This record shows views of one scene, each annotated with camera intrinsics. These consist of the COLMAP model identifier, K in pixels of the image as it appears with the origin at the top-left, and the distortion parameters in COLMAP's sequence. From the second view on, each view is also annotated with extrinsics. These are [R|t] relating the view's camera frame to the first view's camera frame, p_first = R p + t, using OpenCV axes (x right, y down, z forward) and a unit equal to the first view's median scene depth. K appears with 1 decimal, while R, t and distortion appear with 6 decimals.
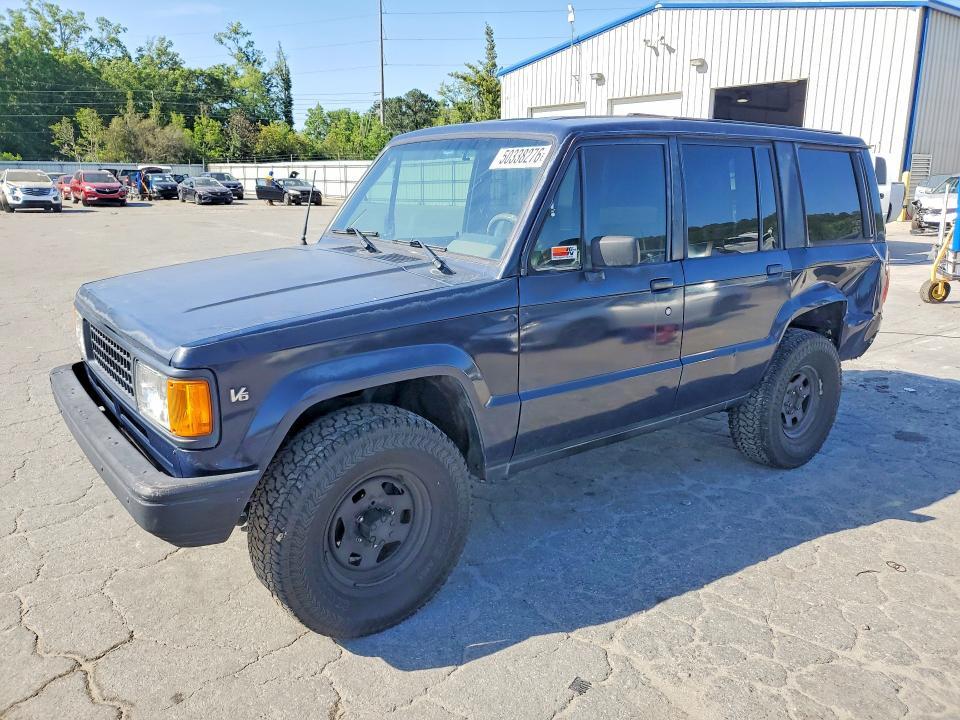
lens RADIAL K [[745.4, 0, 480.0], [0, 745.4, 360.0], [0, 0, 1]] dist [0.012685, 0.004078]
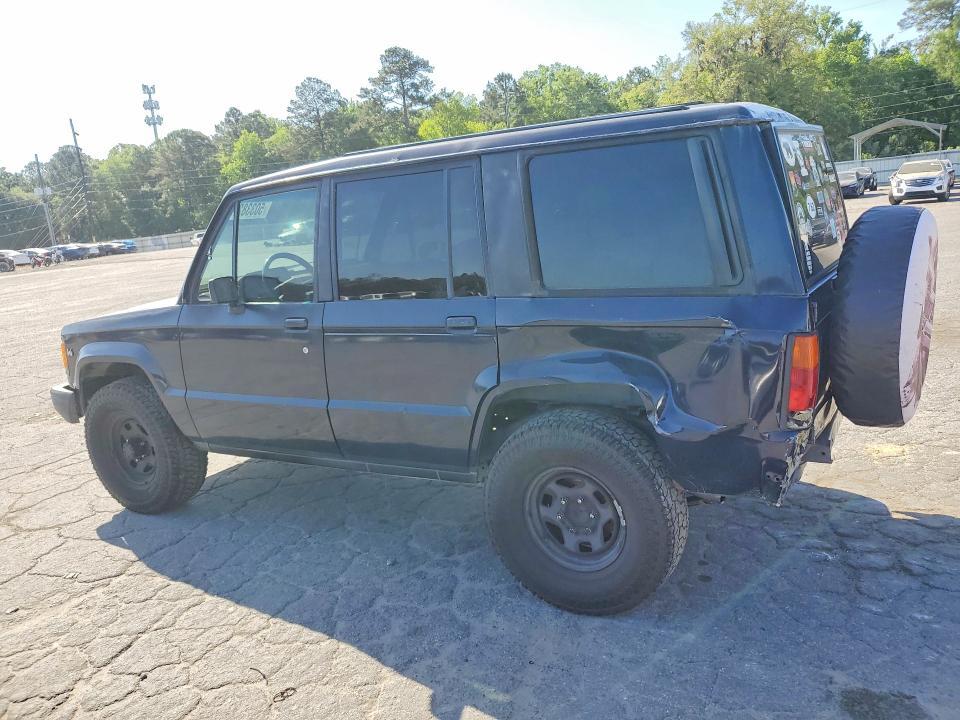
lens RADIAL K [[745.4, 0, 480.0], [0, 745.4, 360.0], [0, 0, 1]] dist [0.012685, 0.004078]
pose [[0.369655, 0.147064, -0.917457, 1.049910], [-0.128430, 0.986004, 0.106306, -0.156845], [0.920250, 0.078532, 0.383369, 0.678248]]
